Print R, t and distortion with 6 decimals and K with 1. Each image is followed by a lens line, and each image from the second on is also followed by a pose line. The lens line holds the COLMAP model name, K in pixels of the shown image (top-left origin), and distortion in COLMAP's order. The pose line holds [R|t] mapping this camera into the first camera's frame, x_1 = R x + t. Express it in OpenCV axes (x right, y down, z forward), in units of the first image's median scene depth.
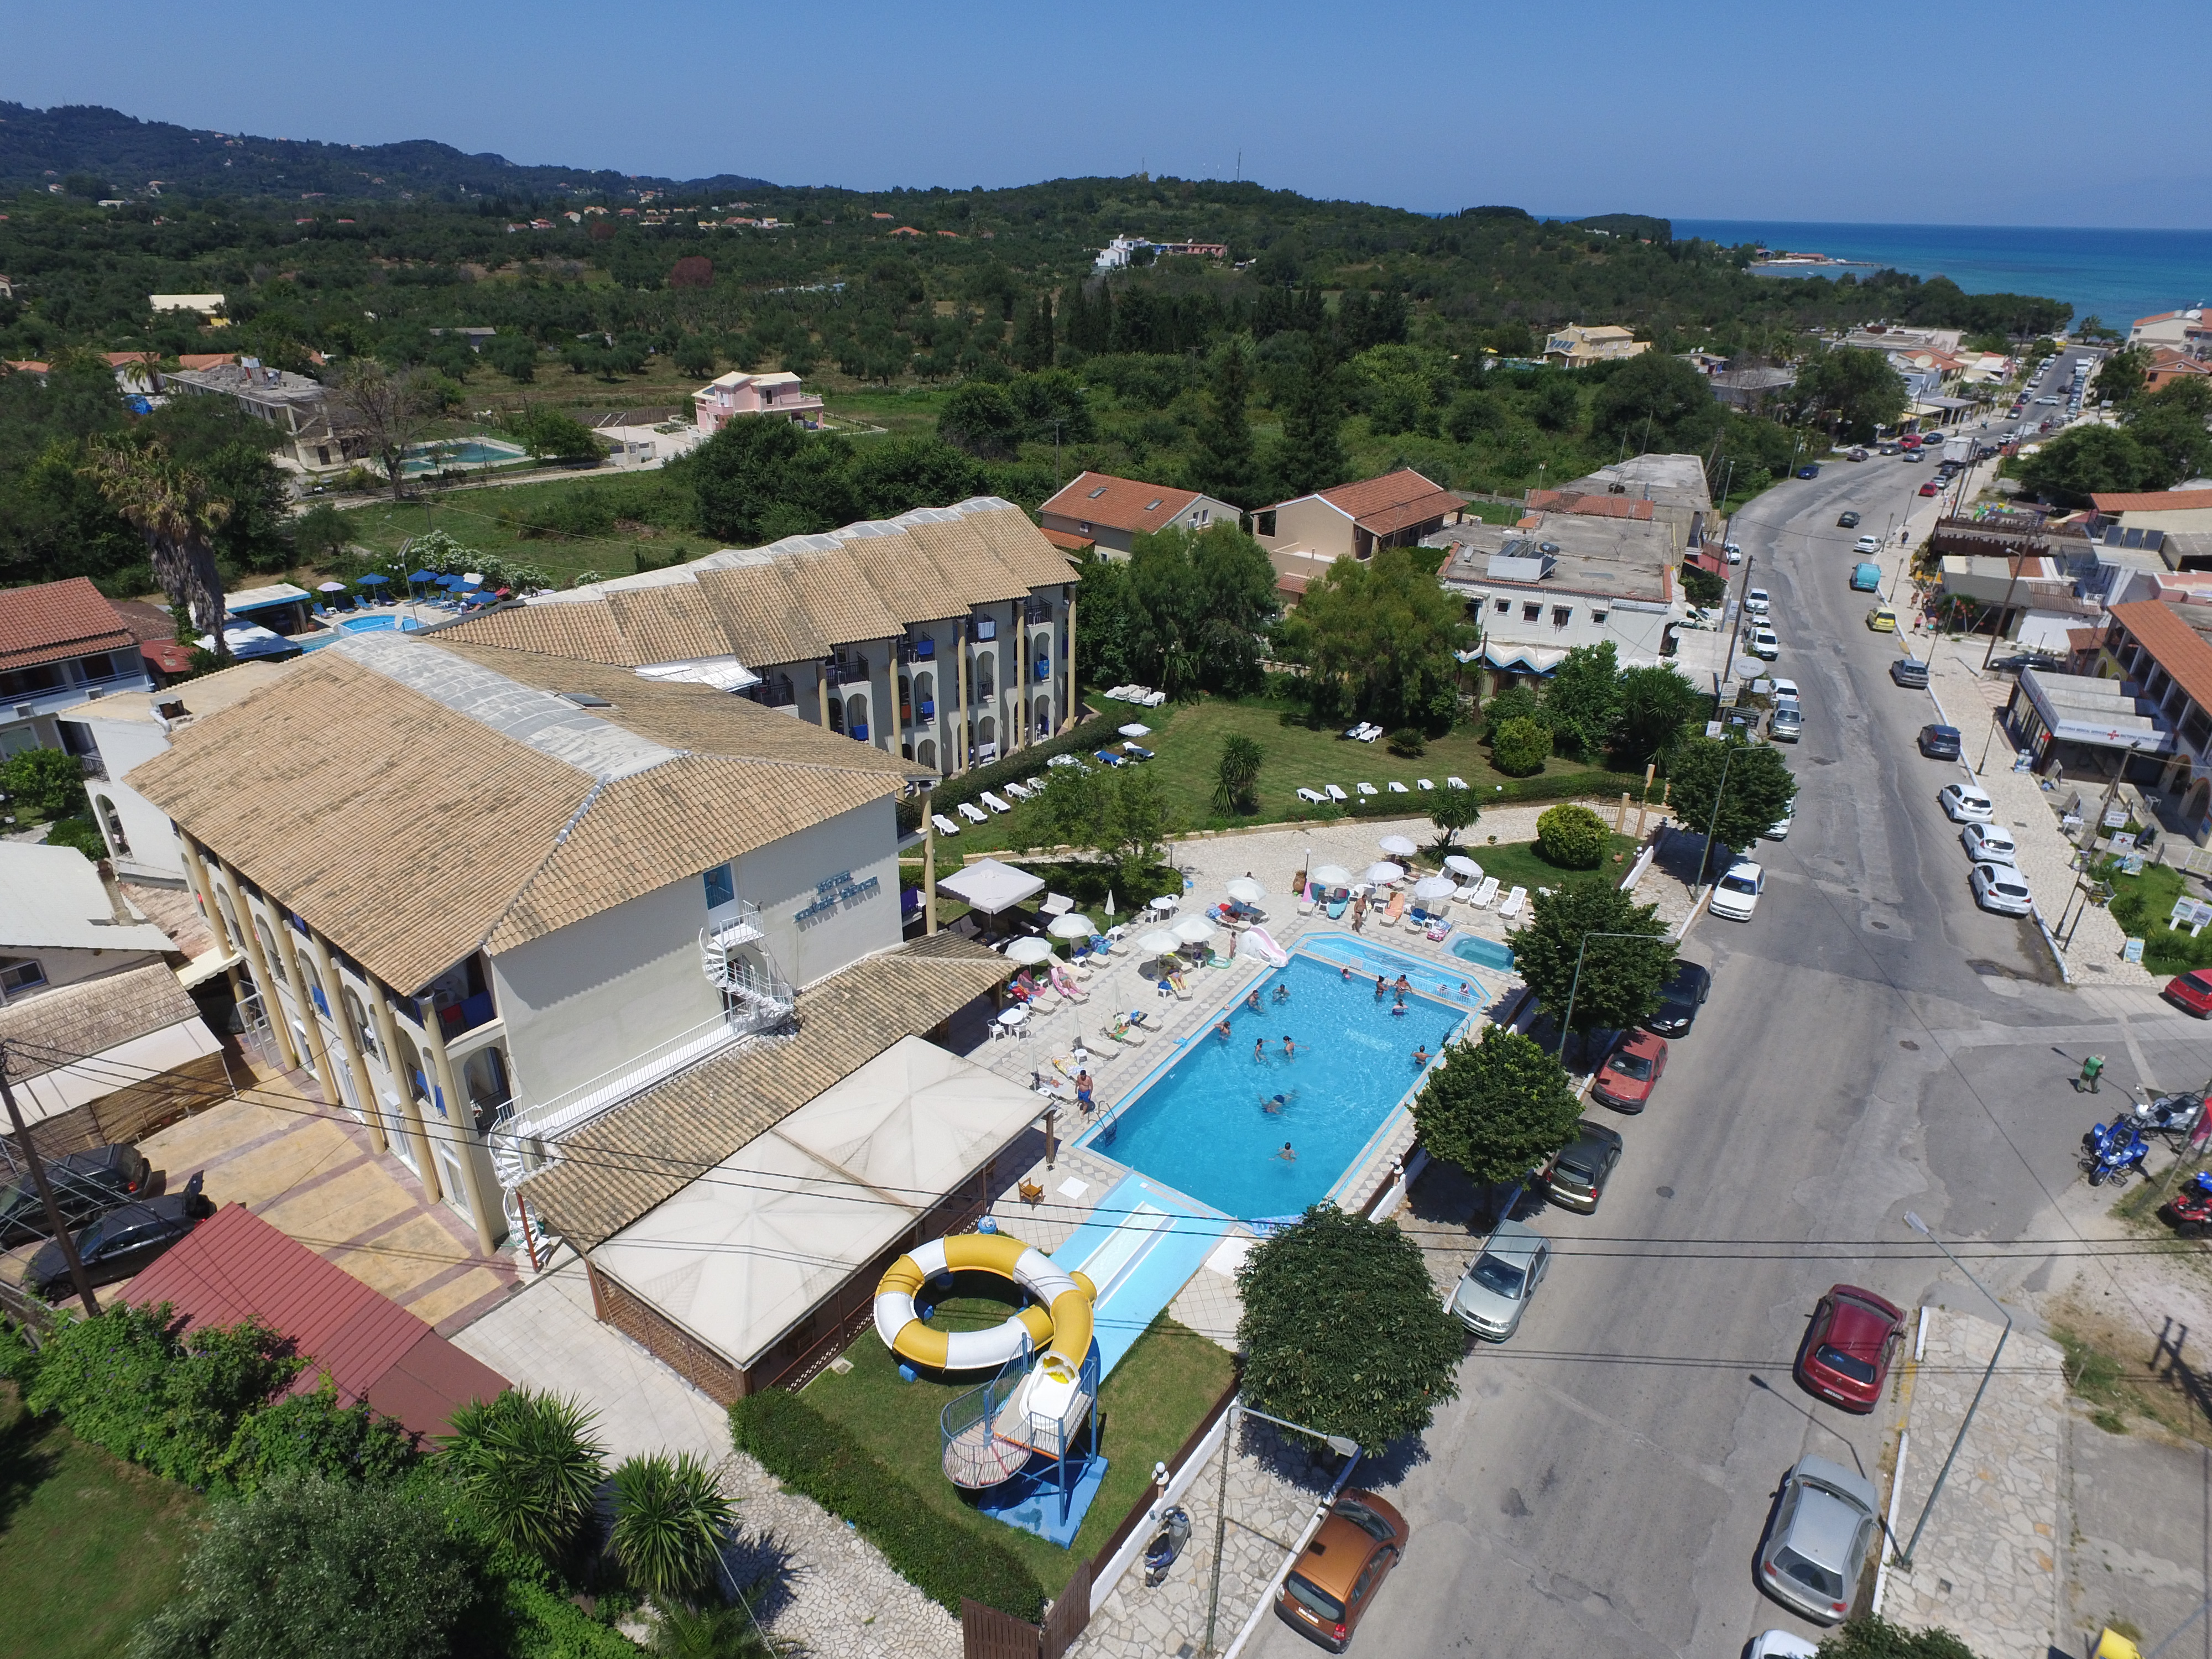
lens RADIAL K [[1283.5, 0, 1106.0], [0, 1283.5, 829.5], [0, 0, 1]] dist [-0.004763, -0.001482]
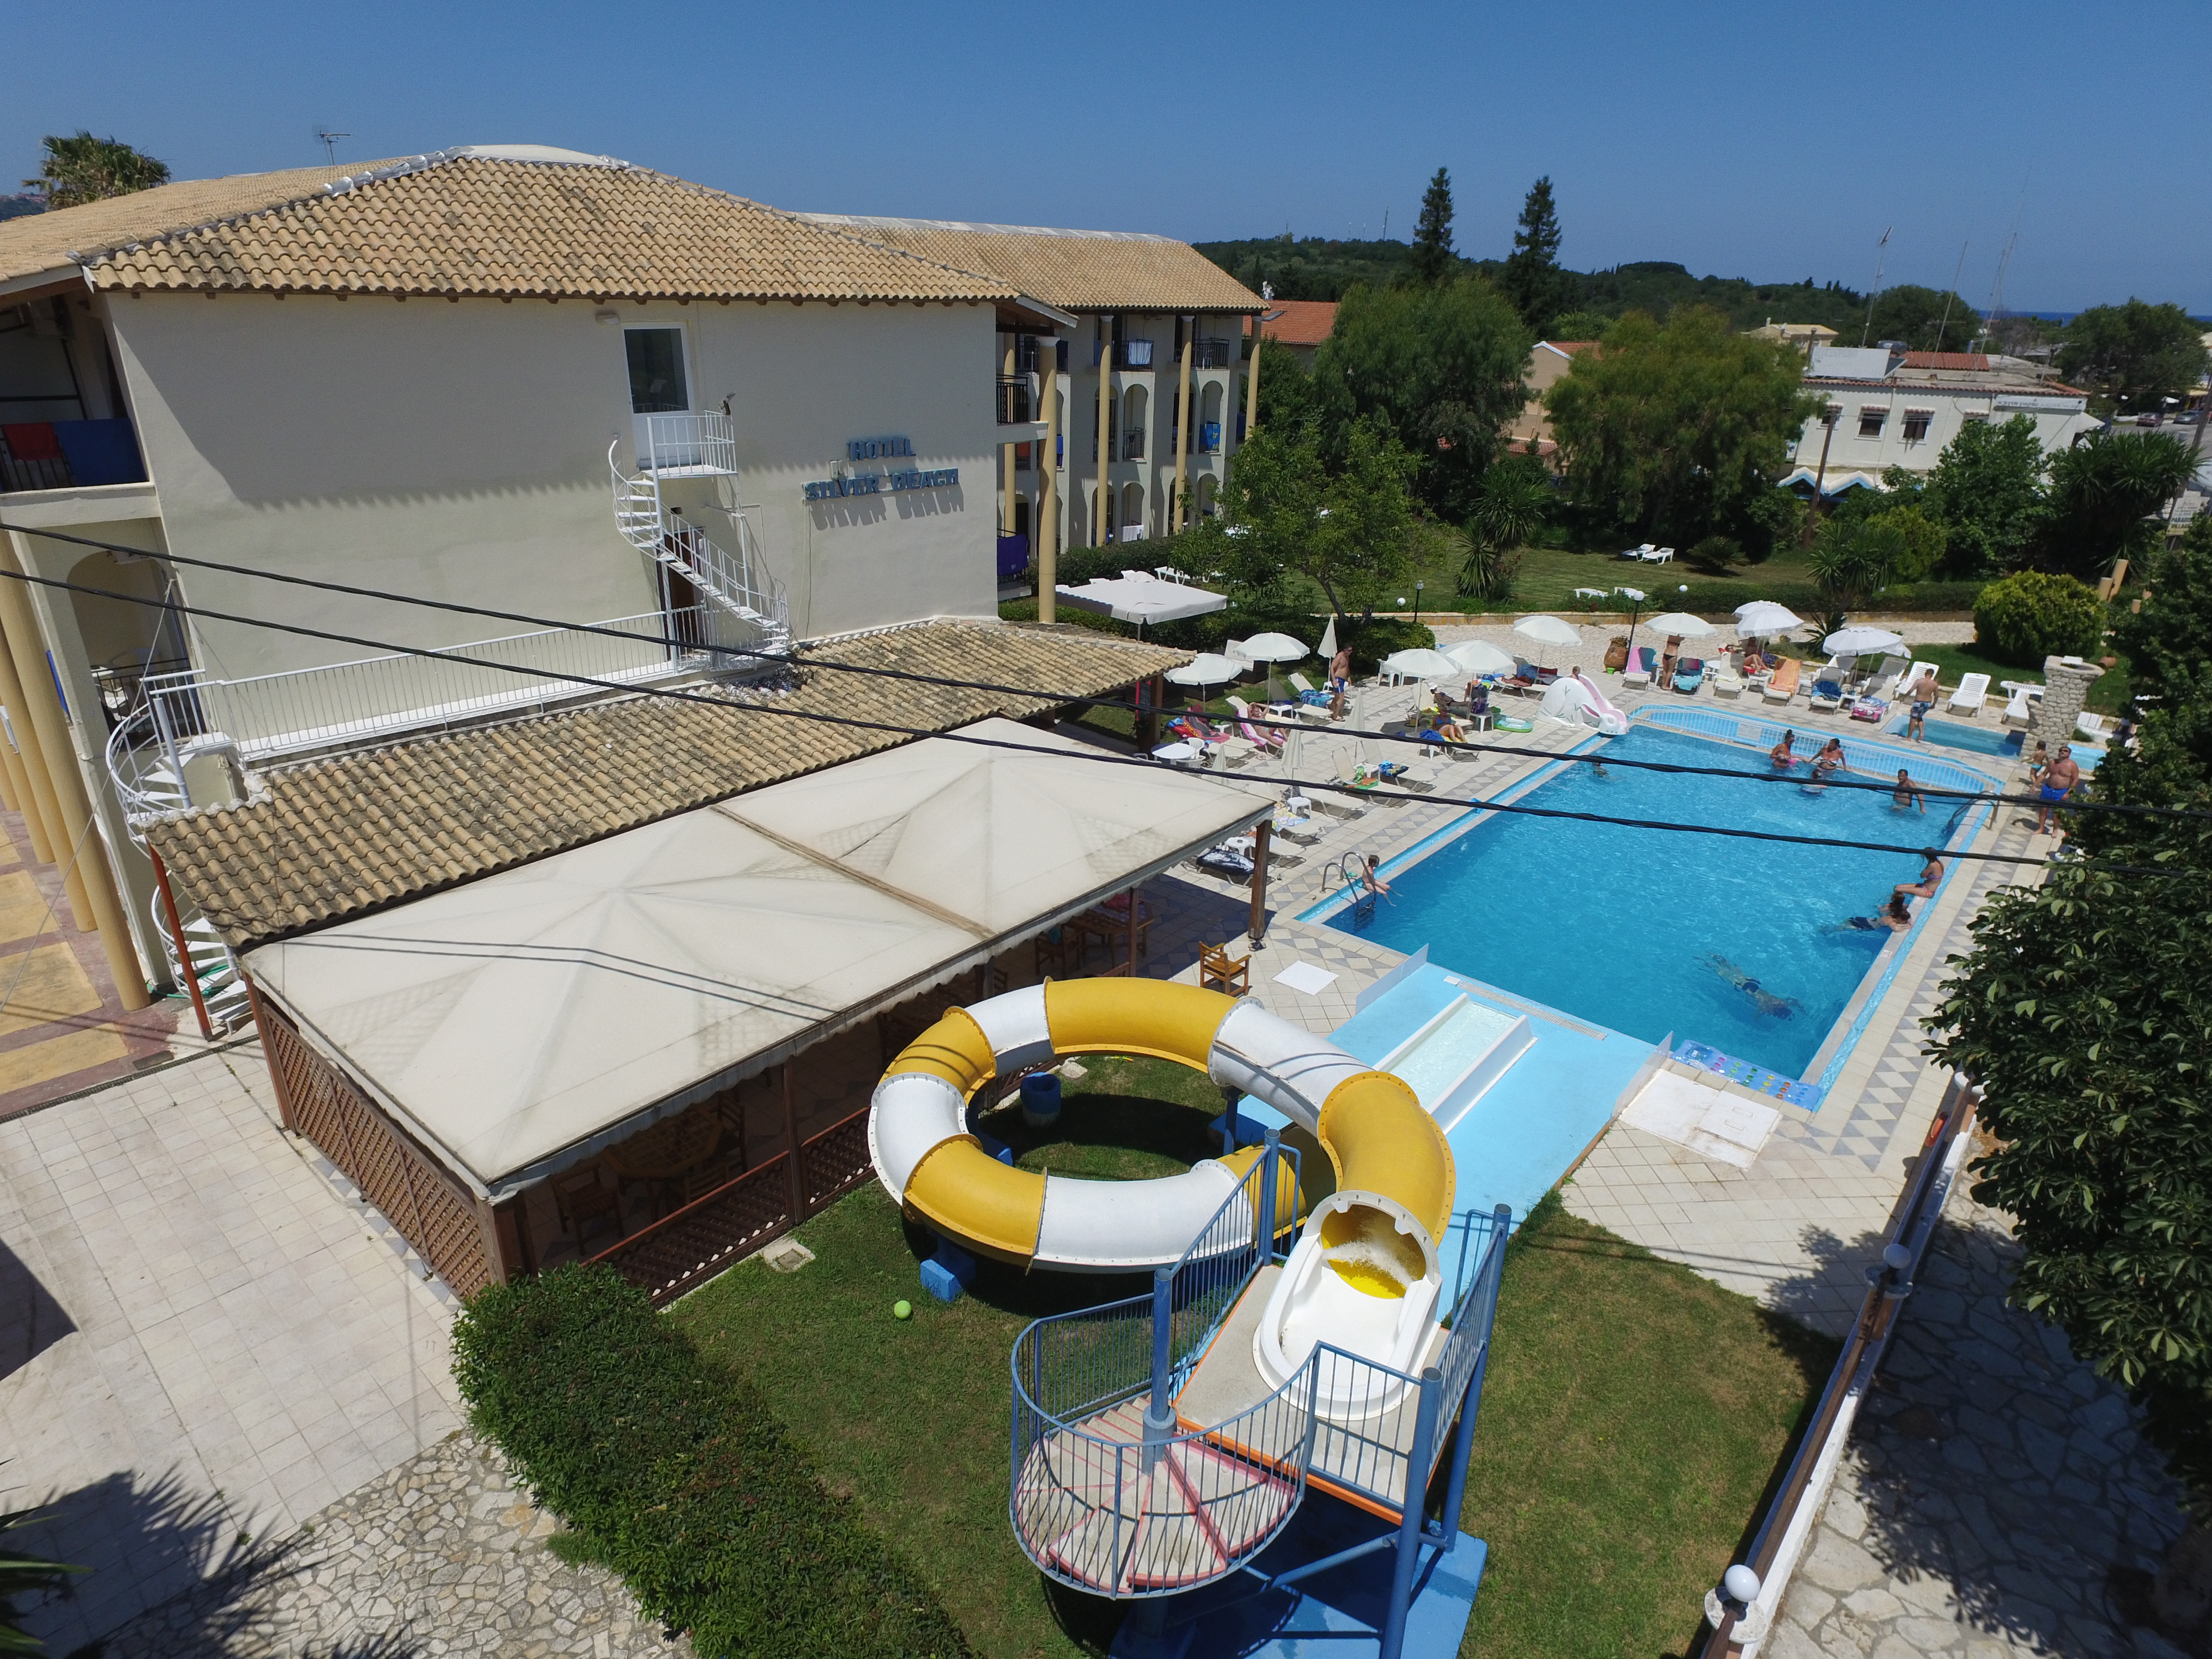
lens RADIAL K [[1283.5, 0, 1106.0], [0, 1283.5, 829.5], [0, 0, 1]] dist [-0.000378, -0.000985]
pose [[0.995077, 0.043305, -0.089146, -0.059433], [-0.048082, 0.997481, -0.052150, 0.245607], [0.086663, 0.056180, 0.994652, 0.484267]]
